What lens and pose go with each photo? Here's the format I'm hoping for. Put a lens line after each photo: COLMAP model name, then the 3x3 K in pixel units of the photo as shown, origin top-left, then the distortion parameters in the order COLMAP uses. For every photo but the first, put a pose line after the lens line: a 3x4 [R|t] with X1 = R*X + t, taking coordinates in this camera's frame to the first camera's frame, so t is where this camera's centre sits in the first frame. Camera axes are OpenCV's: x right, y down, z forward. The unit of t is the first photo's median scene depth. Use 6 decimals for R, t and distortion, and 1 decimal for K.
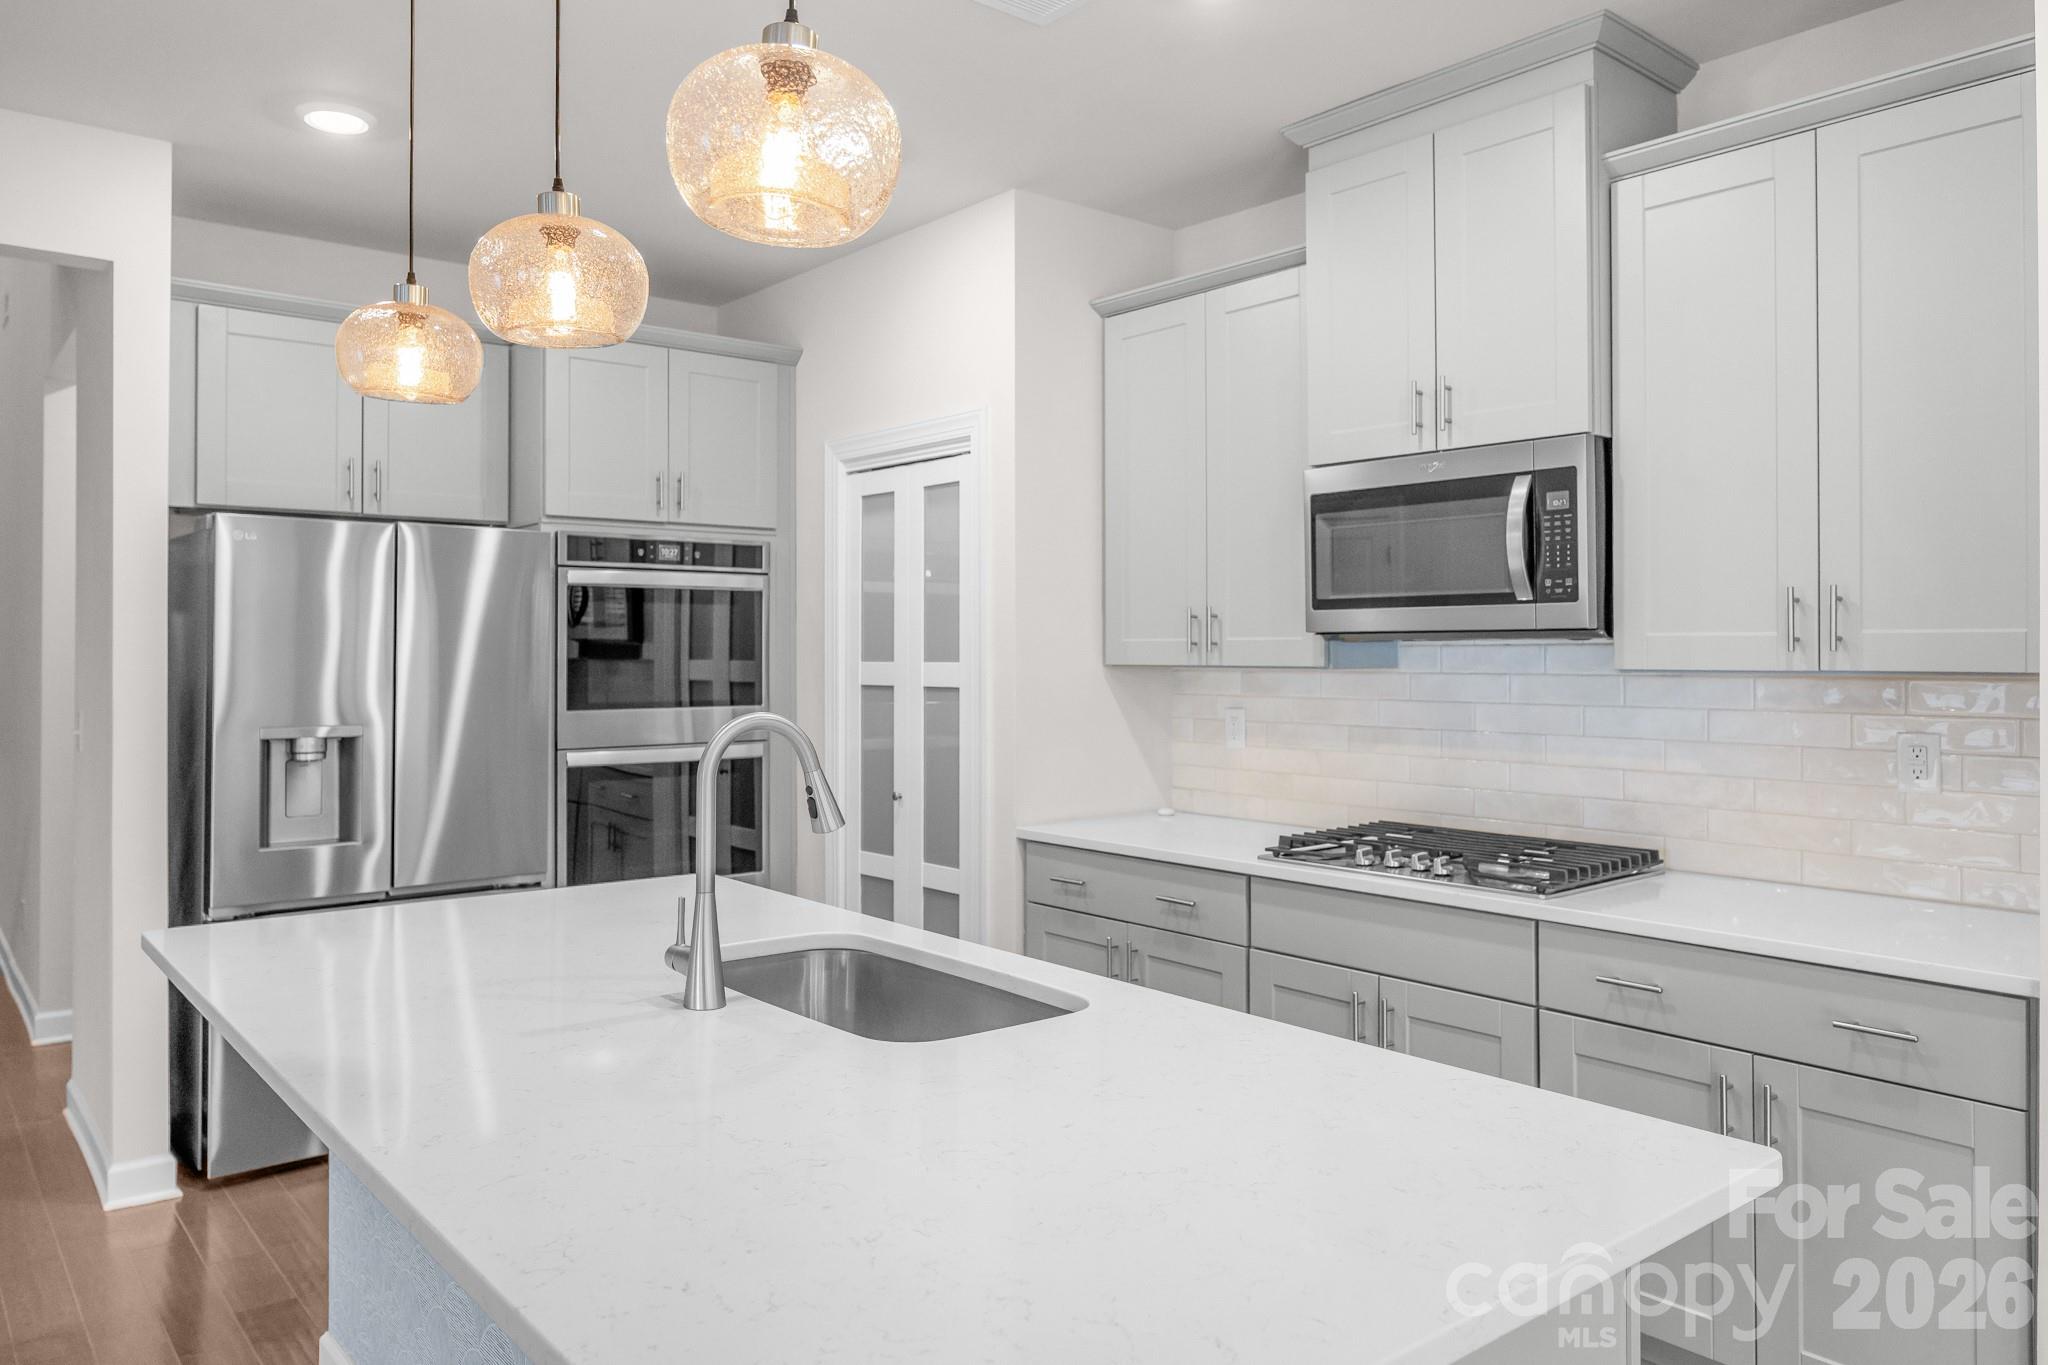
lens RADIAL K [[1395.1, 0, 1146.2], [0, 1395.1, 600.1], [0, 0, 1]] dist [0.000775, 0.000395]
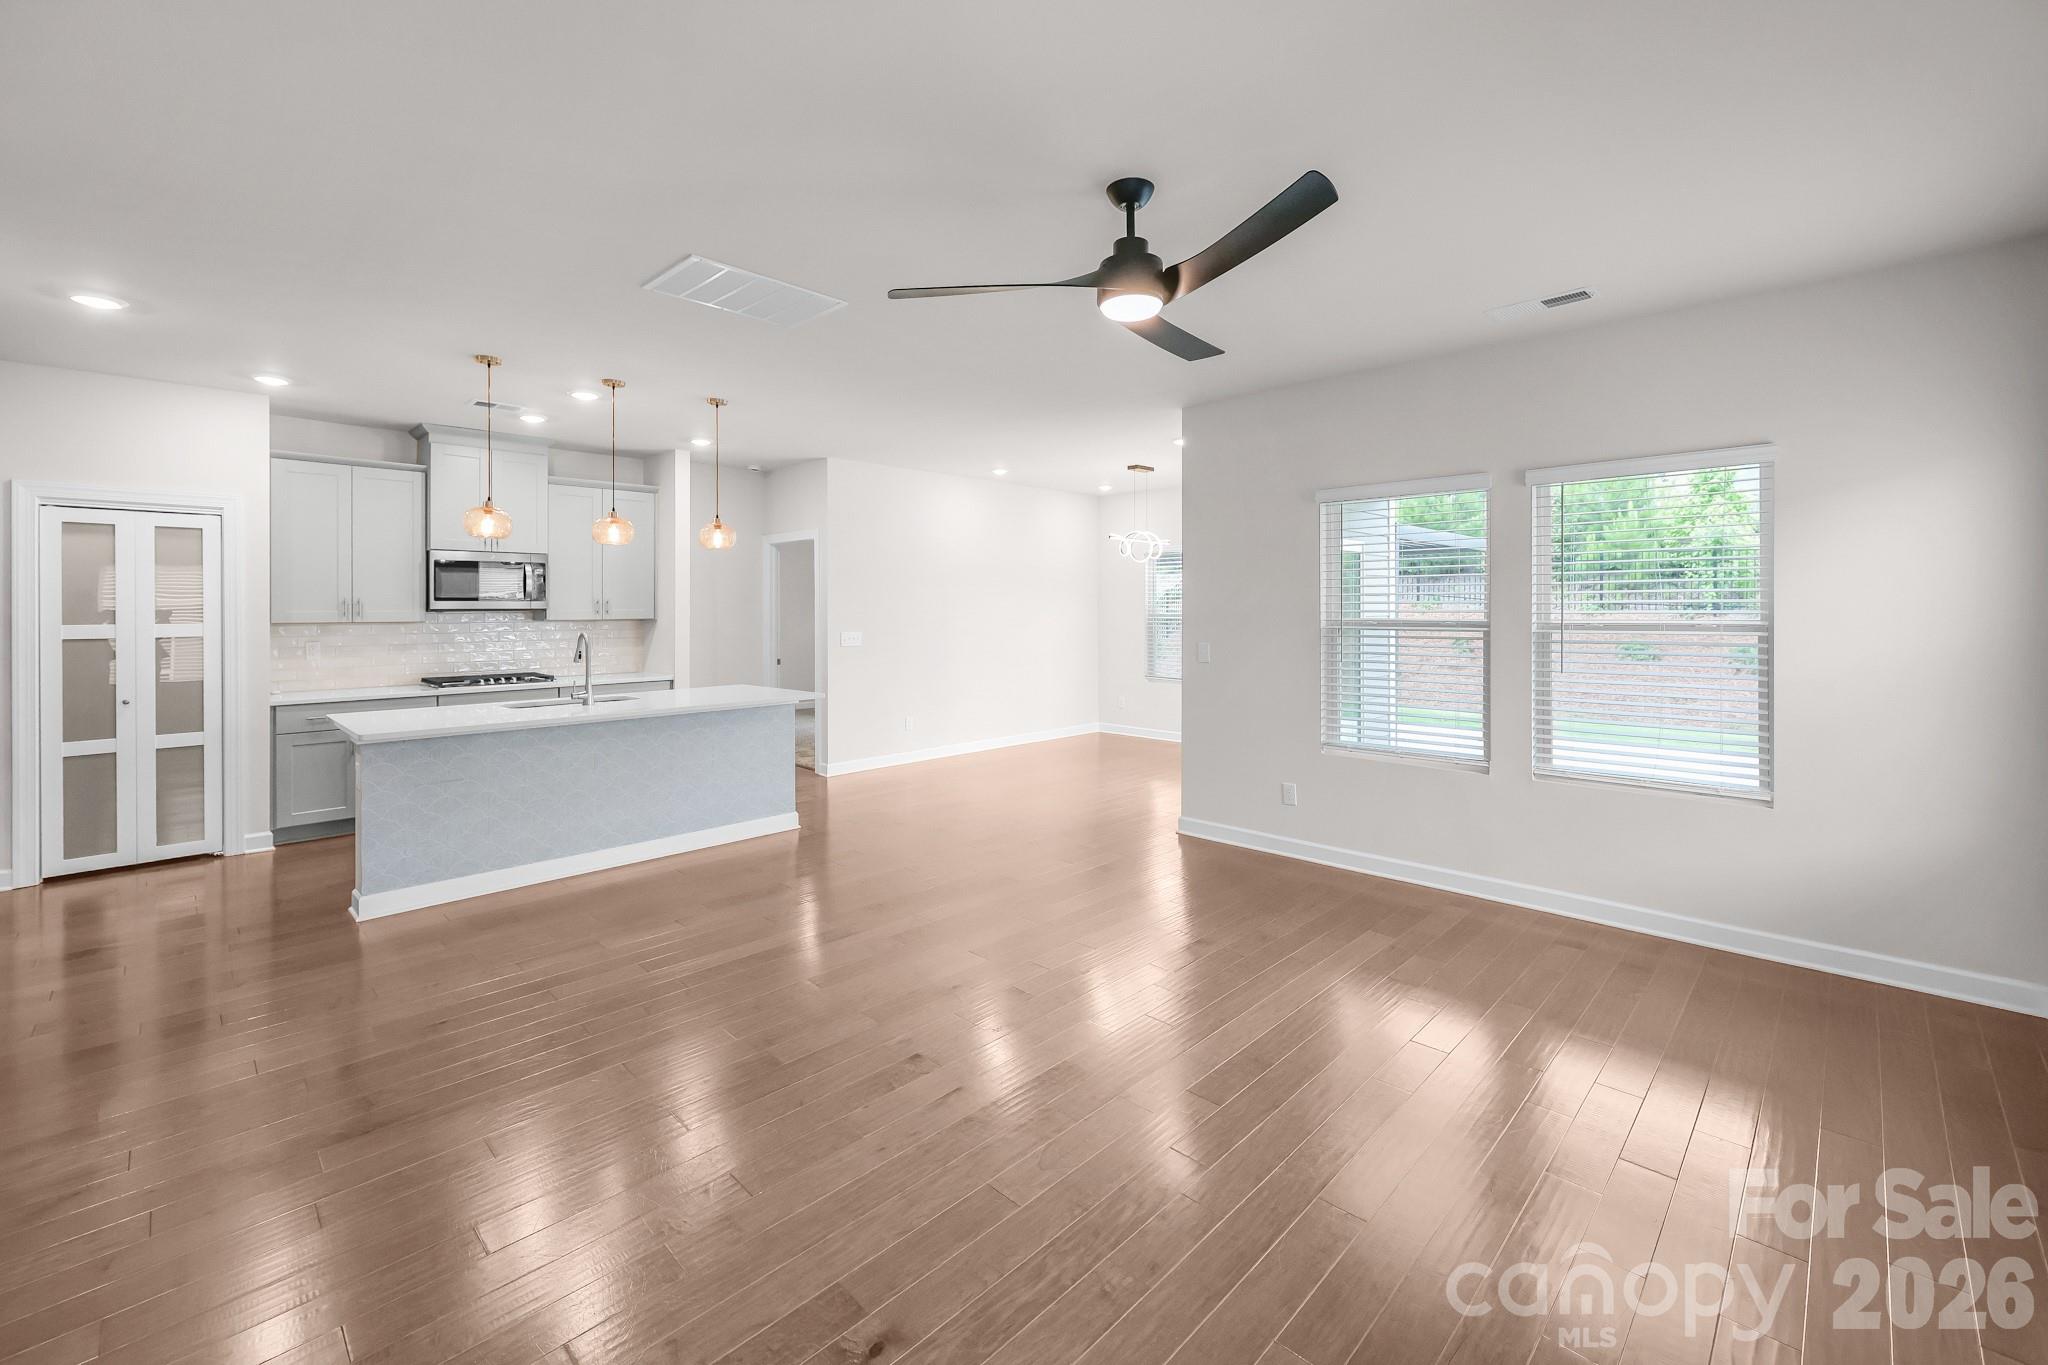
lens RADIAL K [[818.9, 0, 986.9], [0, 818.9, 605.1], [0, 0, 1]] dist [0.001434, 0.000373]
pose [[-0.040672, 0.000216, 0.999173, -1.656437], [-0.033921, 0.999423, -0.001597, -0.020432], [-0.998597, -0.033957, -0.040641, -0.031777]]
